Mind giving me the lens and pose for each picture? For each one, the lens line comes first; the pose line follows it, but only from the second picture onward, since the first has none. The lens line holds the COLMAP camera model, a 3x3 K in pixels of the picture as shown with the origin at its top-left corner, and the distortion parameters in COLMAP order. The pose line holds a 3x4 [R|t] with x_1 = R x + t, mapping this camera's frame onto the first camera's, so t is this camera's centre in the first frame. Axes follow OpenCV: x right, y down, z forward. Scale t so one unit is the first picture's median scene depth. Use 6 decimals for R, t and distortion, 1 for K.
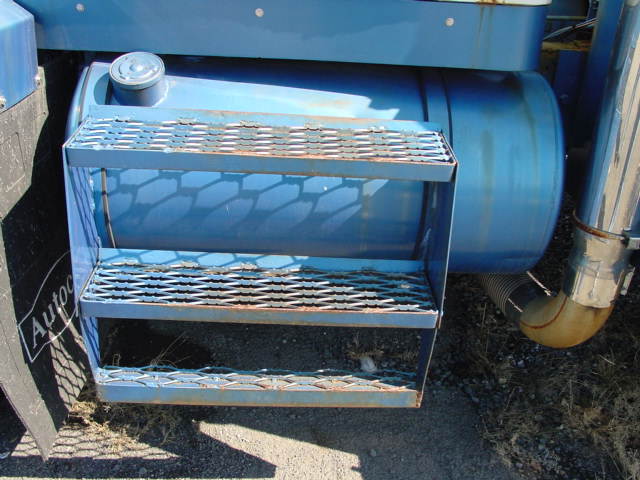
lens RADIAL K [[631.0, 0, 320.0], [0, 631.0, 240.0], [0, 0, 1]] dist [-0.187742, 0.223225]
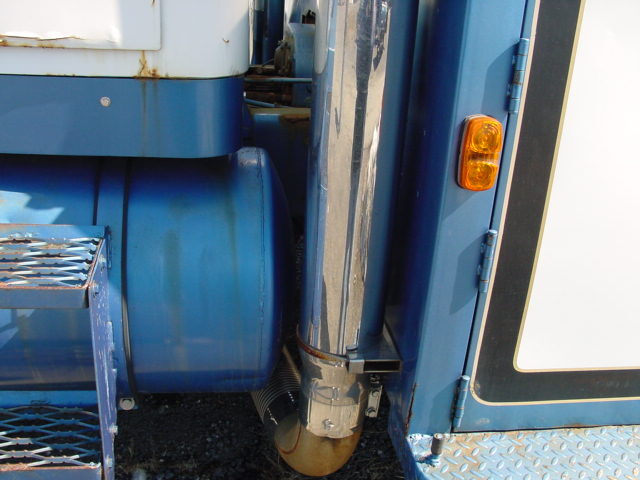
lens RADIAL K [[631.0, 0, 320.0], [0, 631.0, 240.0], [0, 0, 1]] dist [-0.187742, 0.223225]
pose [[0.993454, -0.021519, 0.112184, 0.369087], [0.028789, 0.997561, -0.063587, -0.107930], [-0.110542, 0.066400, 0.991651, 0.174332]]
